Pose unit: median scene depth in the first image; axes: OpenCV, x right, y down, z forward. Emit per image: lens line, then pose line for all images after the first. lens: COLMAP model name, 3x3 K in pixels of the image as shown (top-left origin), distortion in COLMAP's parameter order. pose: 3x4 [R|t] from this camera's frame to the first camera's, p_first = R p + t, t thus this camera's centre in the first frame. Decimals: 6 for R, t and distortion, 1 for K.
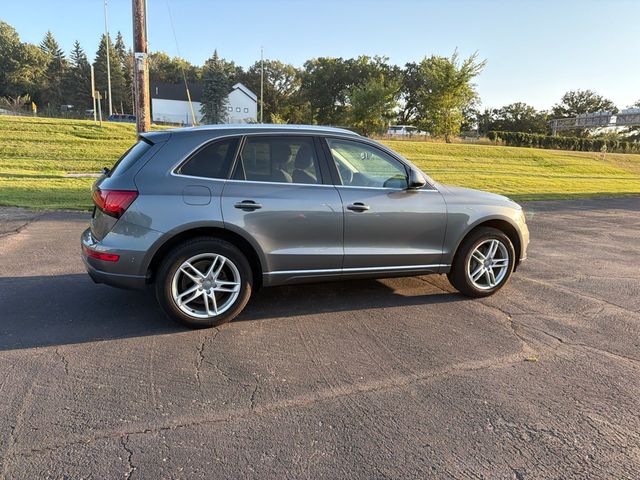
lens RADIAL K [[447.7, 0, 320.8], [0, 447.7, 240.0], [0, 0, 1]] dist [0.036091, -0.051190]
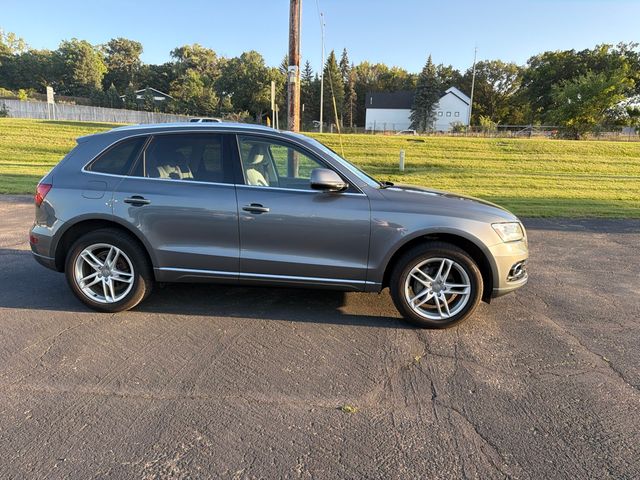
lens RADIAL K [[448.2, 0, 320.8], [0, 448.2, 242.8], [0, 0, 1]] dist [0.033789, -0.048925]
pose [[0.895176, 0.075590, -0.439256, 0.137649], [-0.078797, 0.996830, 0.010960, -0.005094], [0.438692, 0.024801, 0.898295, 0.049562]]
